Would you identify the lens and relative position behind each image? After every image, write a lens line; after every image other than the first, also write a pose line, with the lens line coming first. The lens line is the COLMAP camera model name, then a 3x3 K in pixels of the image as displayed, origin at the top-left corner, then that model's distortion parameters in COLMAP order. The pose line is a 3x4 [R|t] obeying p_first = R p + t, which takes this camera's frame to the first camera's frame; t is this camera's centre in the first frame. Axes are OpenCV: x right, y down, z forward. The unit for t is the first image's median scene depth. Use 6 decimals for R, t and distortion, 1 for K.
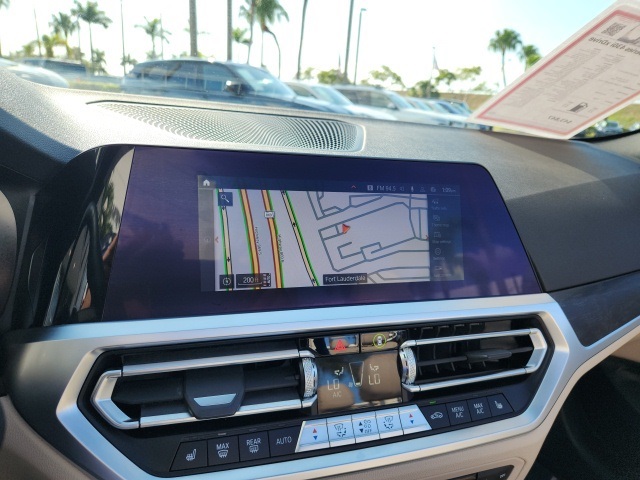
lens RADIAL K [[429.6, 0, 324.7], [0, 429.6, 250.3], [0, 0, 1]] dist [0.054906, -0.049690]
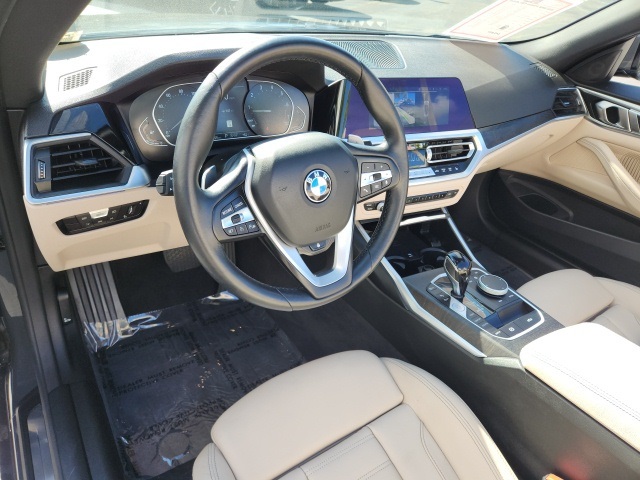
lens RADIAL K [[429.6, 0, 312.9], [0, 429.6, 245.0], [0, 0, 1]] dist [0.054906, -0.049690]
pose [[0.993129, -0.048633, 0.106442, -0.940007], [0.014622, 0.953999, 0.299452, -0.038448], [-0.116109, -0.295838, 0.948155, -1.892272]]
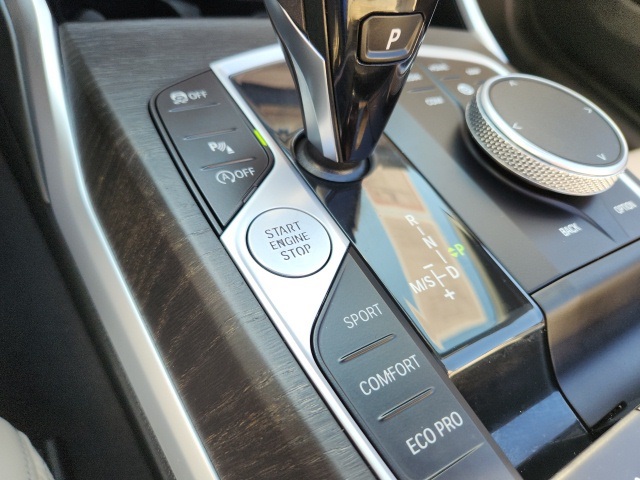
lens RADIAL K [[429.6, 0, 316.0], [0, 429.6, 230.4], [0, 0, 1]] dist [0.054906, -0.049690]
pose [[0.987877, 0.054974, 0.145179, 0.155825], [-0.126683, 0.826005, 0.549242, 0.901023], [-0.089725, -0.560975, 0.822956, 0.068646]]
